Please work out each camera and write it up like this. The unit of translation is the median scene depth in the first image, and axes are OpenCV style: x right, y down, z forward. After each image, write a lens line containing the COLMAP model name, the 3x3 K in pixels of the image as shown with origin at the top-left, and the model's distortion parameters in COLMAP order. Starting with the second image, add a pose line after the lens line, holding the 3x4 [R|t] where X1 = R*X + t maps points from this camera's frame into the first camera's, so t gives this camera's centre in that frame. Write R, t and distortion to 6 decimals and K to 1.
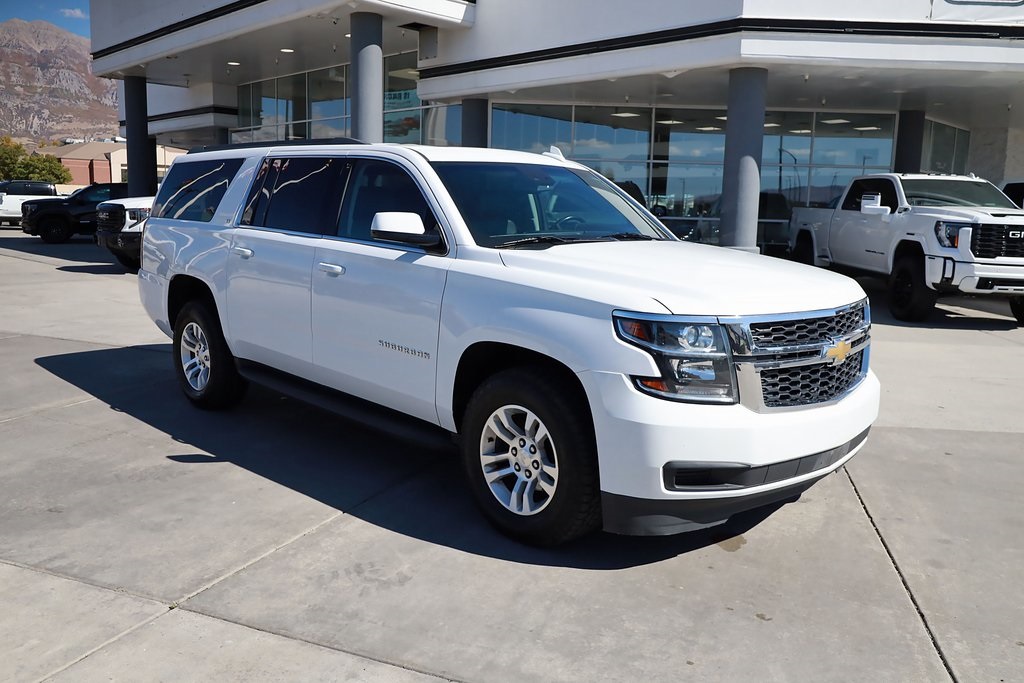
lens RADIAL K [[857.5, 0, 512.0], [0, 857.5, 341.5], [0, 0, 1]] dist [-0.014336, -0.001143]
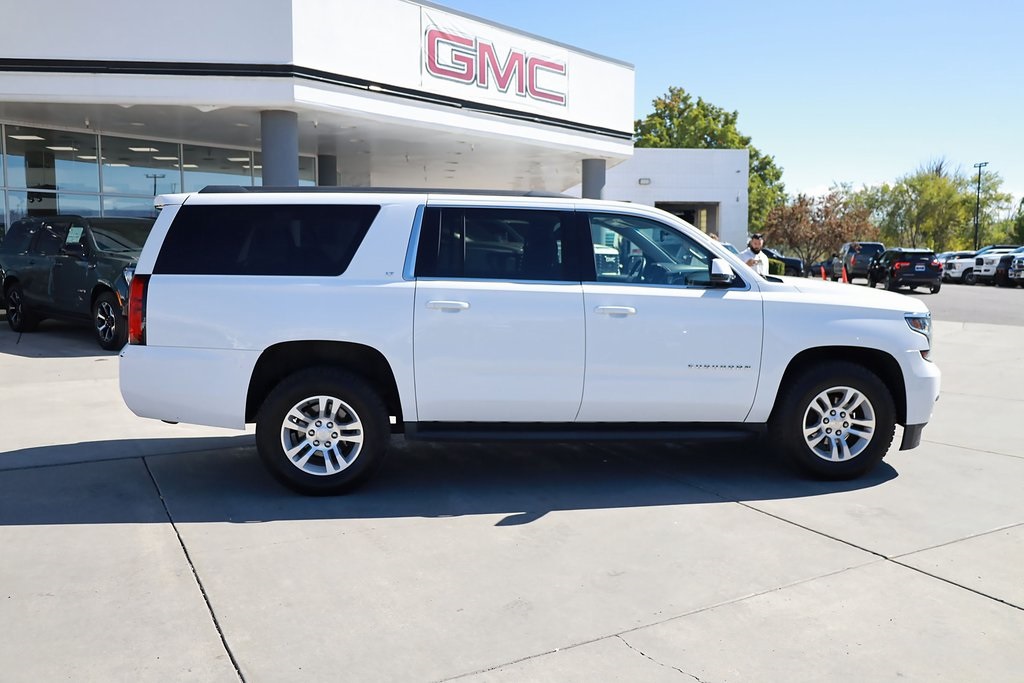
lens RADIAL K [[888.1, 0, 514.0], [0, 888.1, 338.2], [0, 0, 1]] dist [-0.003062, 0.004316]
pose [[0.598244, -0.100053, 0.795043, -0.473587], [0.132088, 0.990915, 0.025310, -0.037615], [-0.790352, 0.089874, 0.606025, 0.155535]]
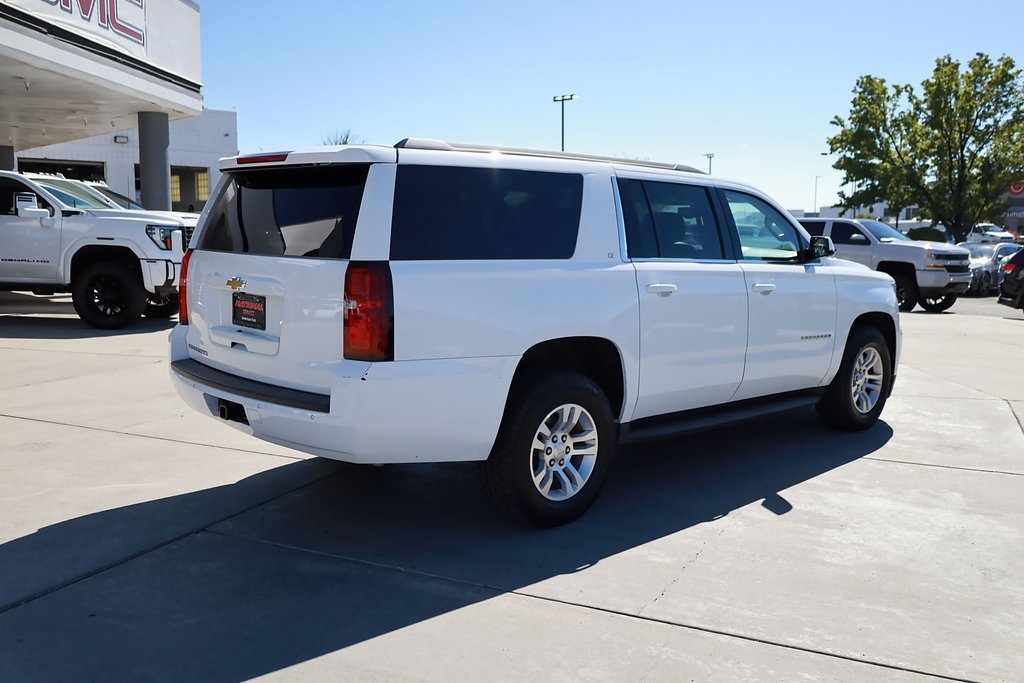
lens RADIAL K [[938.4, 0, 517.1], [0, 938.4, 341.6], [0, 0, 1]] dist [0.013081, -0.003193]
pose [[-0.008361, -0.146925, 0.989112, -0.558333], [0.143113, 0.978788, 0.146601, -0.094534], [-0.989671, 0.142781, 0.012843, 0.509123]]
